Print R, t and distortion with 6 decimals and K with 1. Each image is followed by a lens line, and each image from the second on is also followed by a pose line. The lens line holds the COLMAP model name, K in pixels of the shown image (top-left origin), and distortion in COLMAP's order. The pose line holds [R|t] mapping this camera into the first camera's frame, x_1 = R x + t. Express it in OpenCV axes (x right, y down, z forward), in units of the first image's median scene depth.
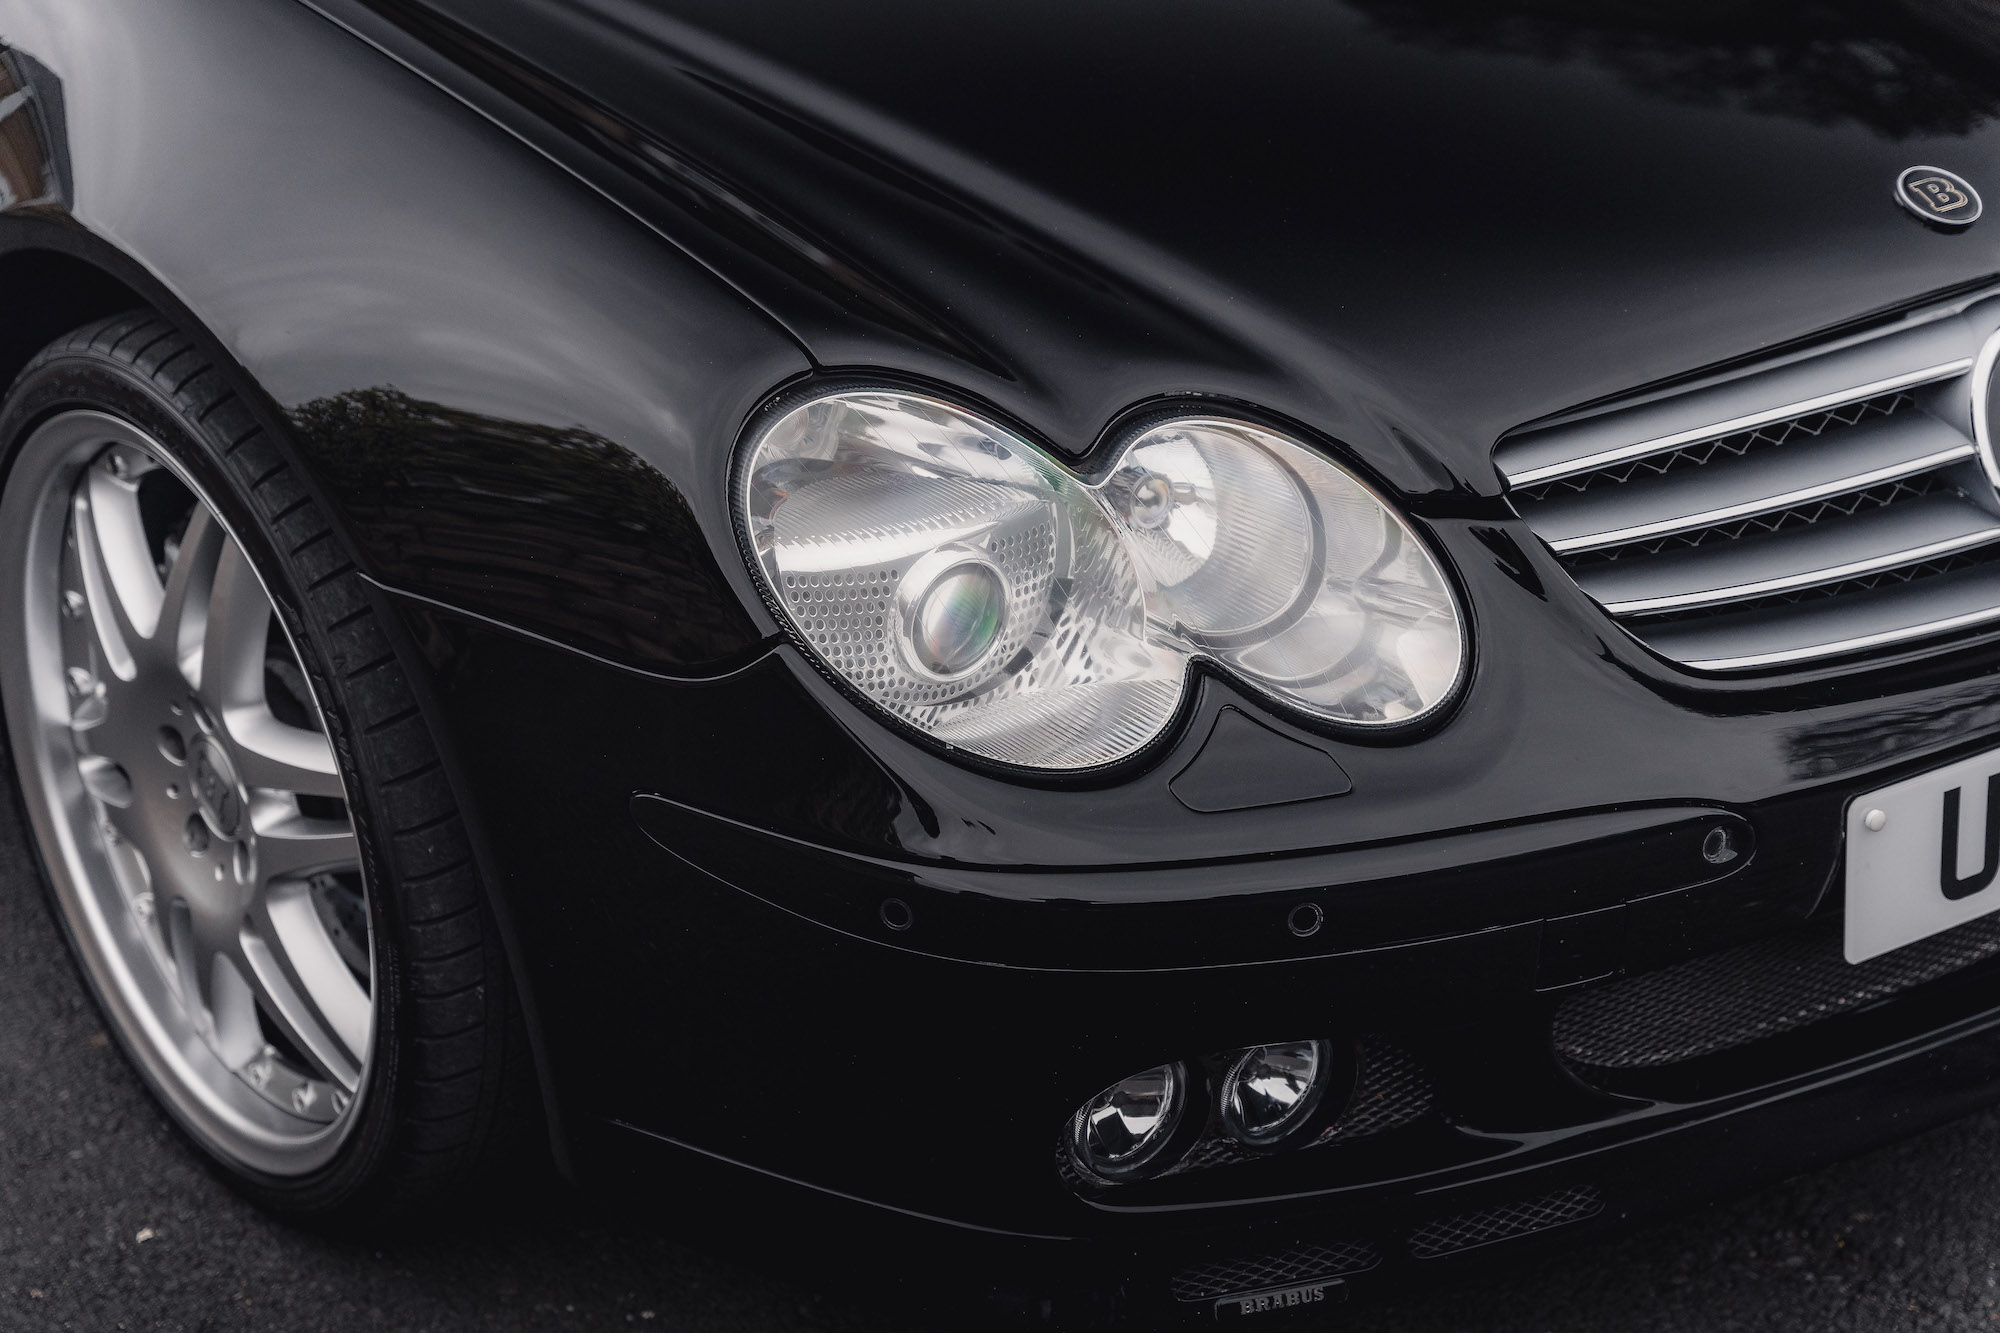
lens RADIAL K [[3645.6, 0, 1000.0], [0, 3645.6, 666.5], [0, 0, 1]] dist [0.007248, 0.006431]
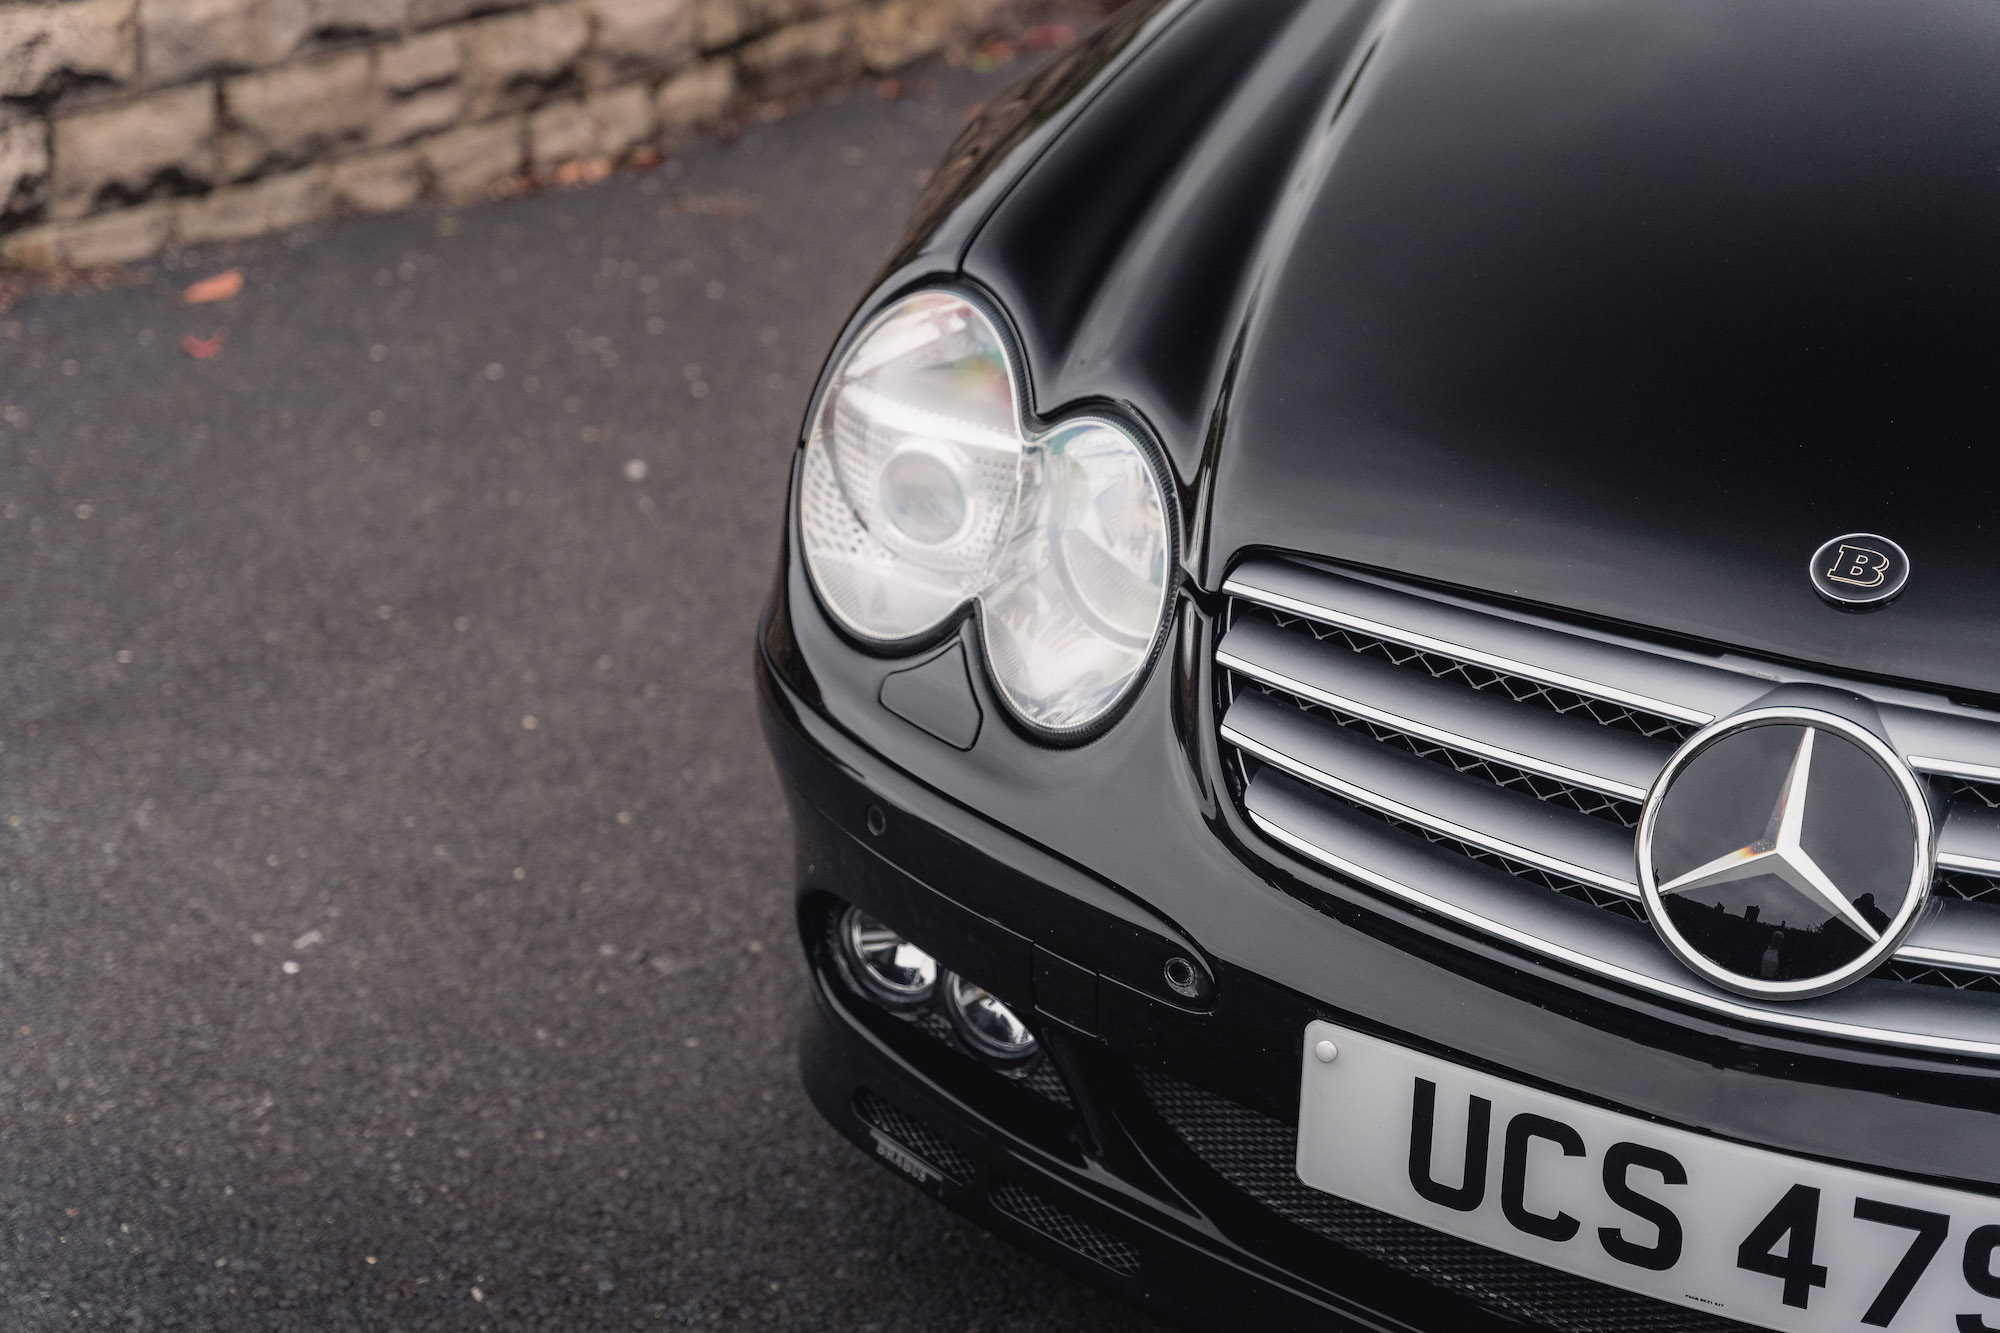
lens RADIAL K [[3496.0, 0, 1000.6], [0, 3496.0, 705.8], [0, 0, 1]] dist [-0.029695, 0.143234]
pose [[0.451553, 0.421881, -0.786204, 0.894226], [-0.414176, 0.879576, 0.234104, -0.223017], [0.790289, 0.219917, 0.571908, 0.360690]]
